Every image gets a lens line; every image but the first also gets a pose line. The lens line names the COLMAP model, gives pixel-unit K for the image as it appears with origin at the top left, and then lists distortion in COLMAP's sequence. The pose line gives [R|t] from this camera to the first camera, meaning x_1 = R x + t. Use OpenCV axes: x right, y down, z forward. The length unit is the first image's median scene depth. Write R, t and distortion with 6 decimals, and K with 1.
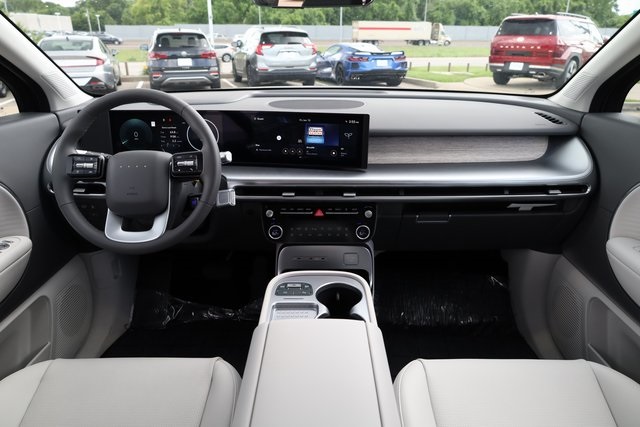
lens RADIAL K [[436.4, 0, 320.0], [0, 436.4, 213.5], [0, 0, 1]] dist [0.005374, 0.001956]
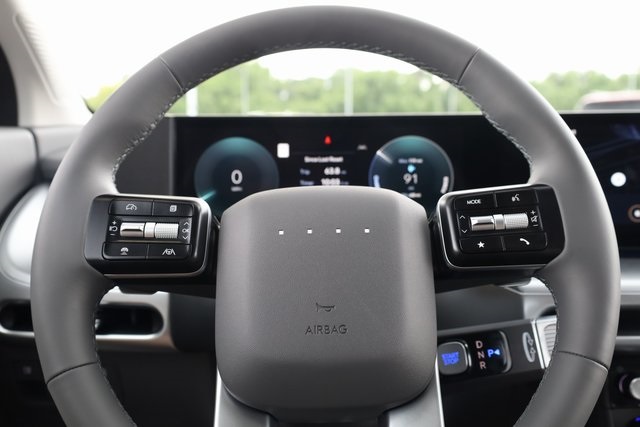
lens RADIAL K [[619.3, 0, 320.0], [0, 619.3, 213.5], [0, 0, 1]] dist [0.001119, 0.003914]
pose [[0.999717, -0.007290, -0.022646, -0.346515], [0.001312, 0.967345, -0.253462, -0.014777], [0.023754, 0.253360, 0.967080, 0.504114]]
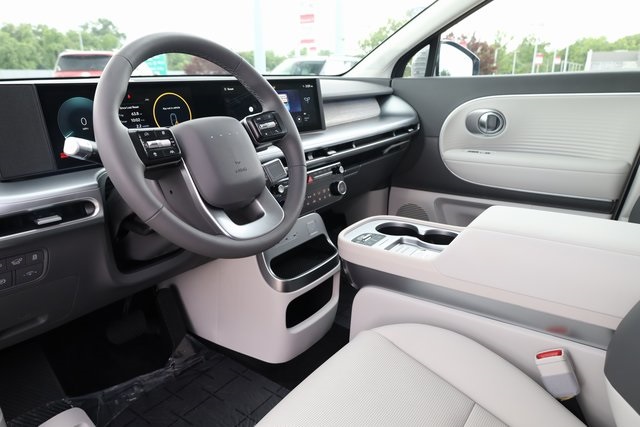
lens RADIAL K [[436.4, 0, 320.0], [0, 436.4, 213.5], [0, 0, 1]] dist [0.005374, 0.001956]
pose [[0.580578, -0.255639, 0.773032, -0.769514], [0.321703, 0.944202, 0.070632, 0.010195], [-0.747955, 0.207679, 0.630423, 0.383261]]
